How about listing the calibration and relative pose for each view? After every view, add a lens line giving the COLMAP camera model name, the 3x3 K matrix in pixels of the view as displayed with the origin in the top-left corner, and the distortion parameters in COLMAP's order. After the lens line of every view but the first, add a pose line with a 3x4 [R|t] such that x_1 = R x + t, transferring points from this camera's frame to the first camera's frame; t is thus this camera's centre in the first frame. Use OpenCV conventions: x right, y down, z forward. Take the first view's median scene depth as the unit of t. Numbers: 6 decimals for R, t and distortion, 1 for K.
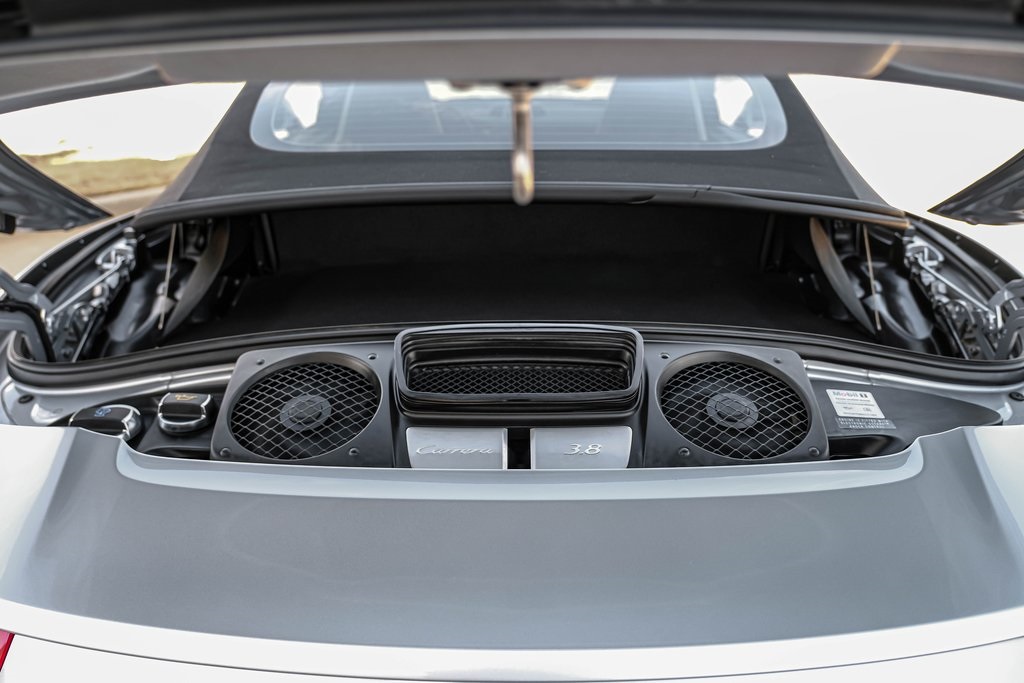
lens RADIAL K [[765.6, 0, 511.2], [0, 765.6, 338.1], [0, 0, 1]] dist [-0.007914, 0.001077]
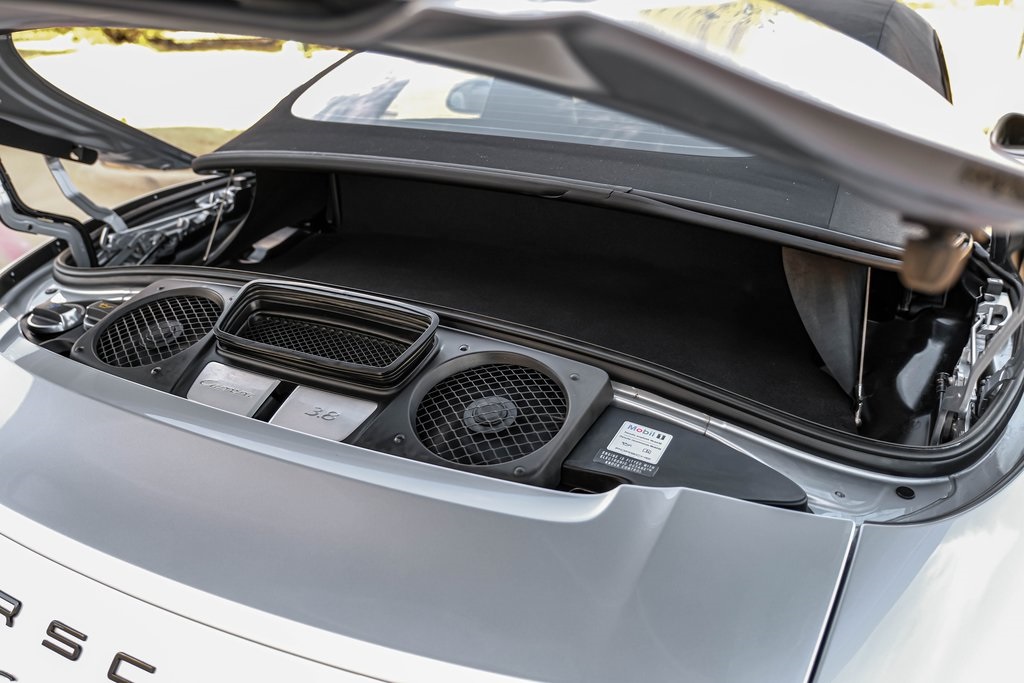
lens RADIAL K [[765.6, 0, 511.0], [0, 765.6, 344.7], [0, 0, 1]] dist [-0.007914, 0.001077]
pose [[0.908135, 0.189322, -0.373428, 0.513221], [-0.186952, 0.981431, 0.042923, -0.028064], [0.374620, 0.030833, 0.926666, 0.103351]]
